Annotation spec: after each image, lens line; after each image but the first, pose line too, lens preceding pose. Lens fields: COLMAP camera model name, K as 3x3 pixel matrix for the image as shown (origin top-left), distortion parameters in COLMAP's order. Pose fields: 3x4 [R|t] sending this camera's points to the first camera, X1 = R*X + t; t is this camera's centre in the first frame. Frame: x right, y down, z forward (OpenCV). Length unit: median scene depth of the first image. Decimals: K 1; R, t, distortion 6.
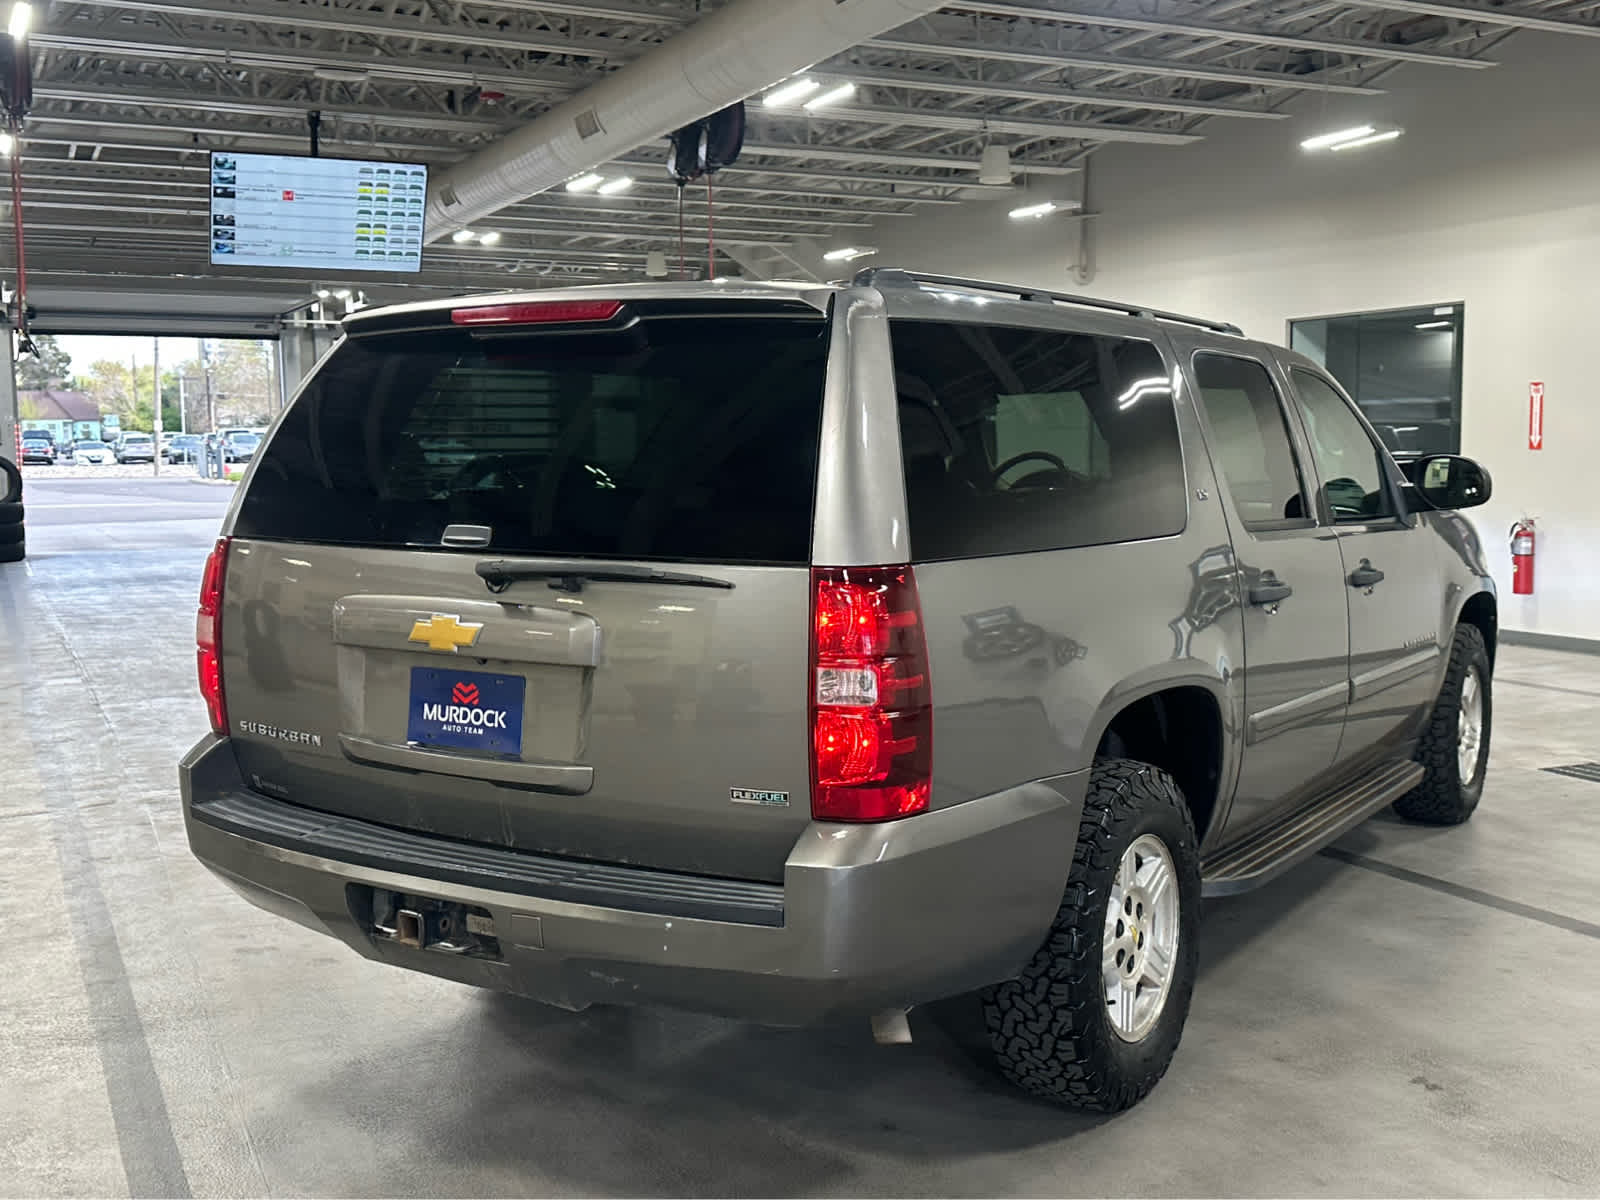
lens RADIAL K [[1645.6, 0, 789.1], [0, 1645.6, 581.0], [0, 0, 1]] dist [0.197583, -0.417442]
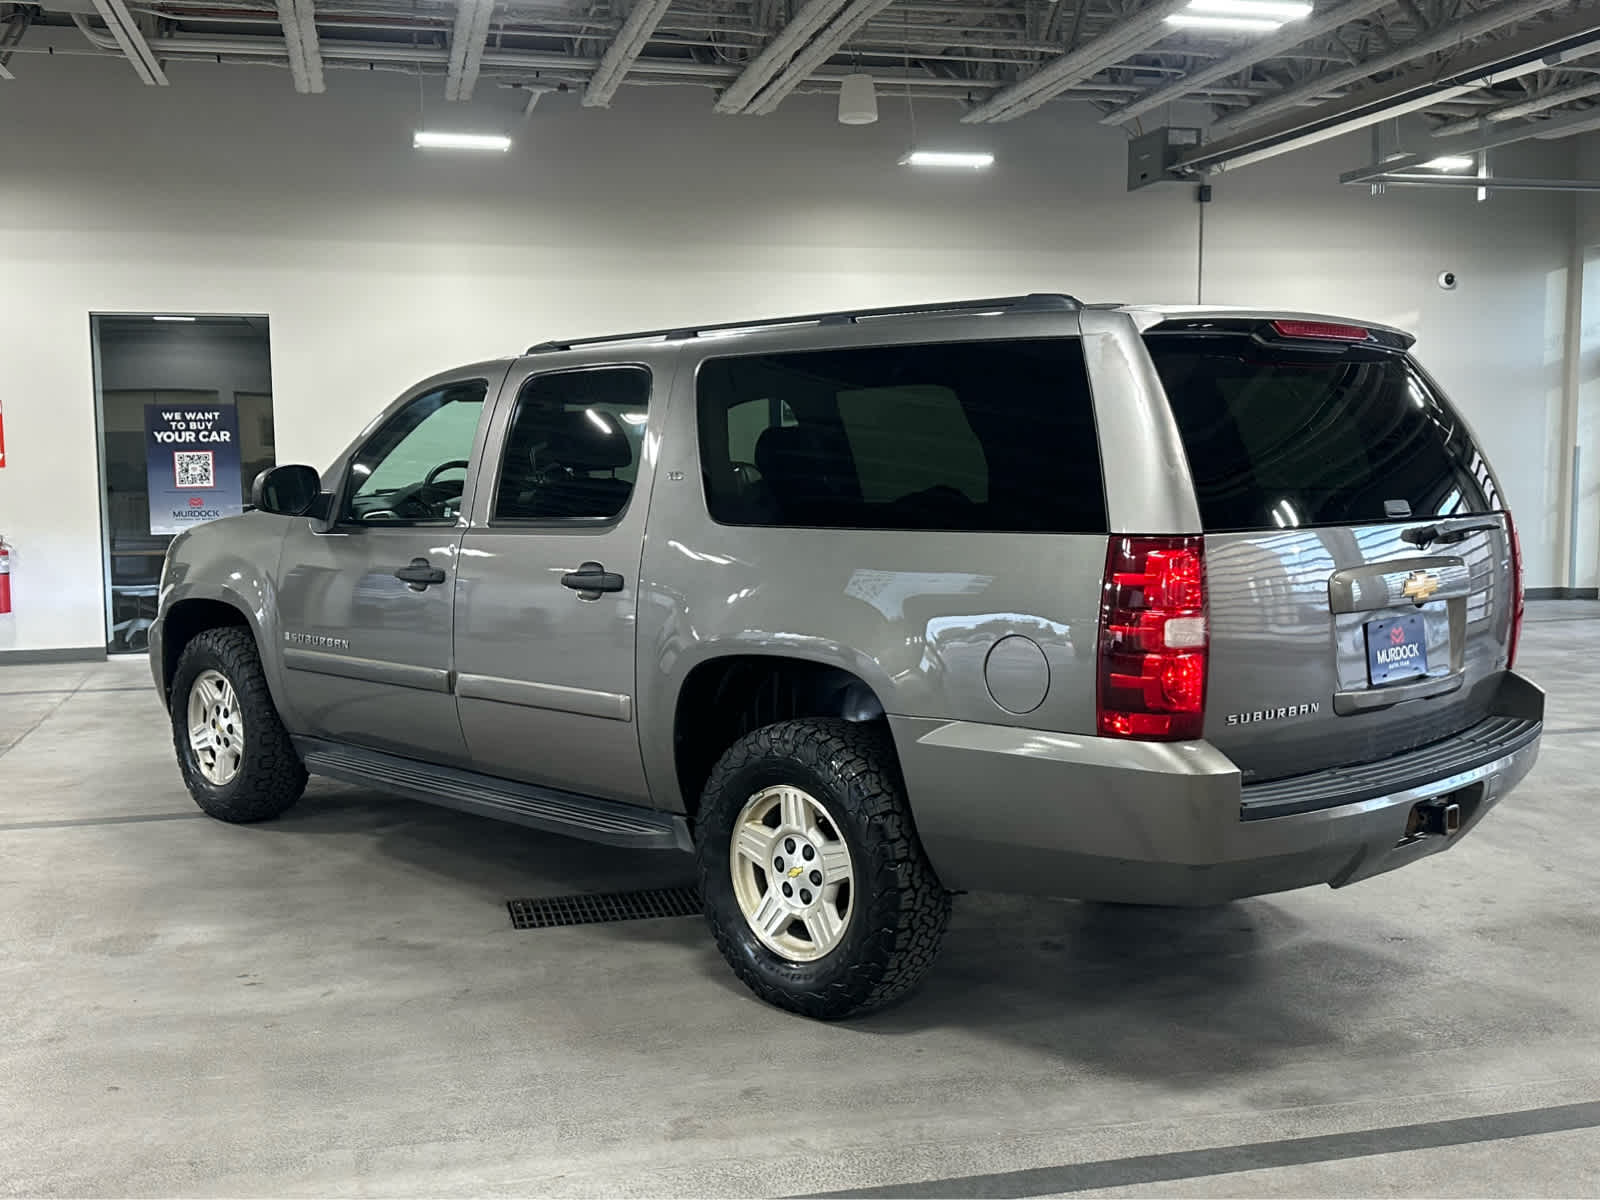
lens RADIAL K [[1670.4, 0, 772.7], [0, 1670.4, 598.4], [0, 0, 1]] dist [0.164343, -0.345560]
pose [[0.220188, -0.088892, 0.971399, -0.441057], [0.101378, 0.992532, 0.067846, -0.023774], [-0.970175, 0.083539, 0.227556, 0.340192]]
